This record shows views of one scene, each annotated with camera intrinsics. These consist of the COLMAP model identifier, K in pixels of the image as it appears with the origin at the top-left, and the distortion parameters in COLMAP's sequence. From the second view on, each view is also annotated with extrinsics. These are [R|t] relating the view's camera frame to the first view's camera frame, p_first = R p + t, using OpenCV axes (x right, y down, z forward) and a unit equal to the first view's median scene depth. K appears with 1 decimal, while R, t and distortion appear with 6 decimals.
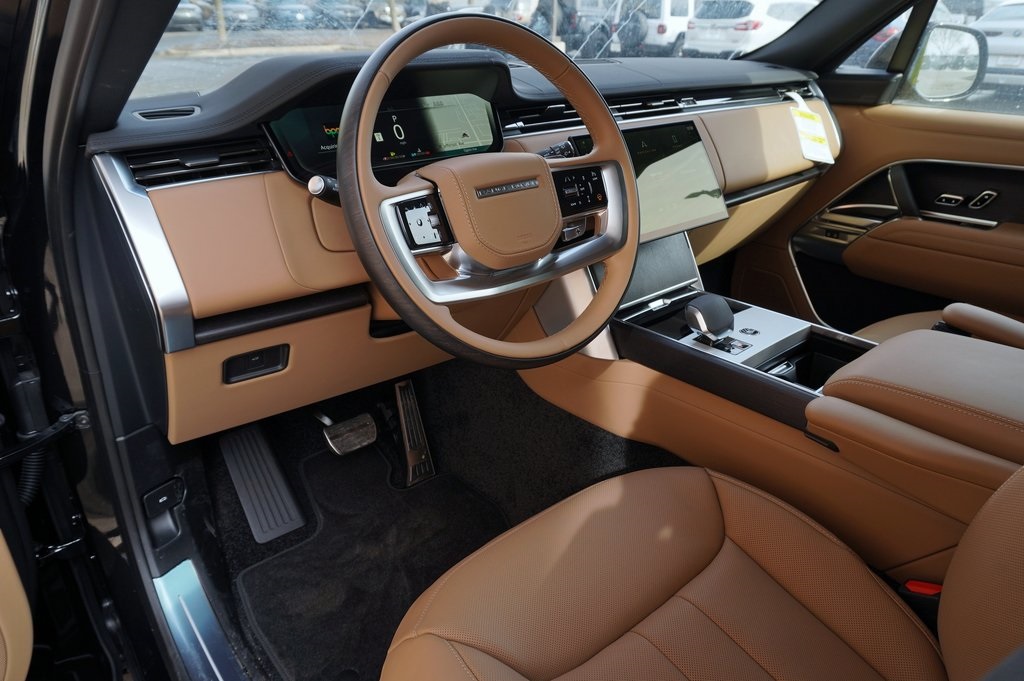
lens RADIAL K [[681.9, 0, 512.0], [0, 681.9, 340.5], [0, 0, 1]] dist [-0.044510, 0.038734]
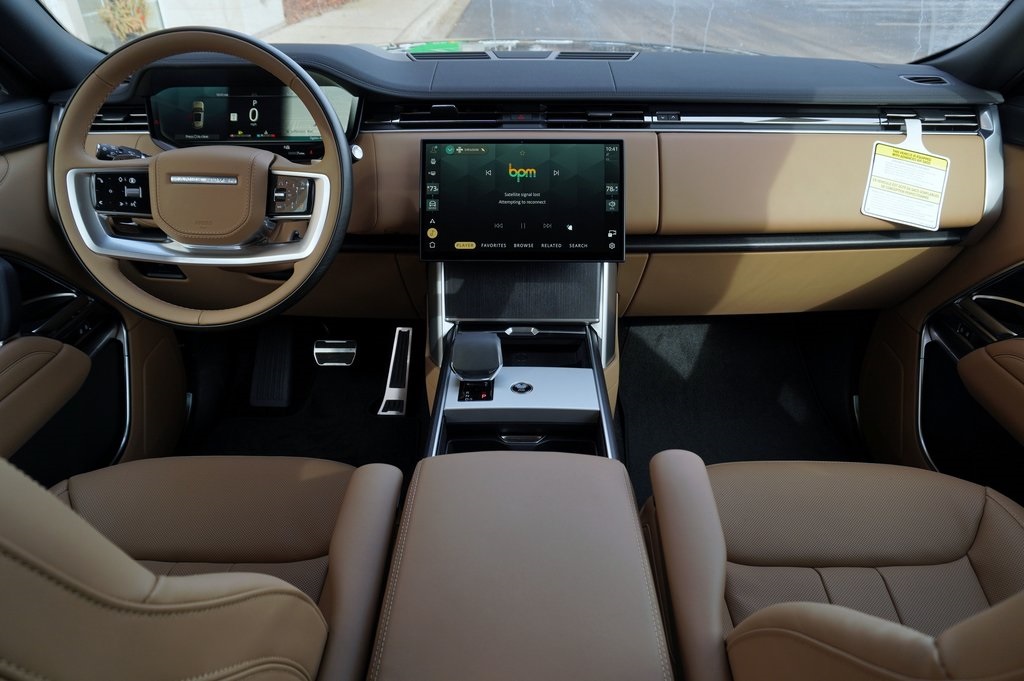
lens RADIAL K [[681.9, 0, 512.0], [0, 681.9, 340.5], [0, 0, 1]] dist [-0.044510, 0.038734]
pose [[0.755267, 0.331419, -0.565449, 0.921719], [-0.278546, 0.943251, 0.180803, -0.257078], [0.593282, 0.020949, 0.804722, 0.299629]]
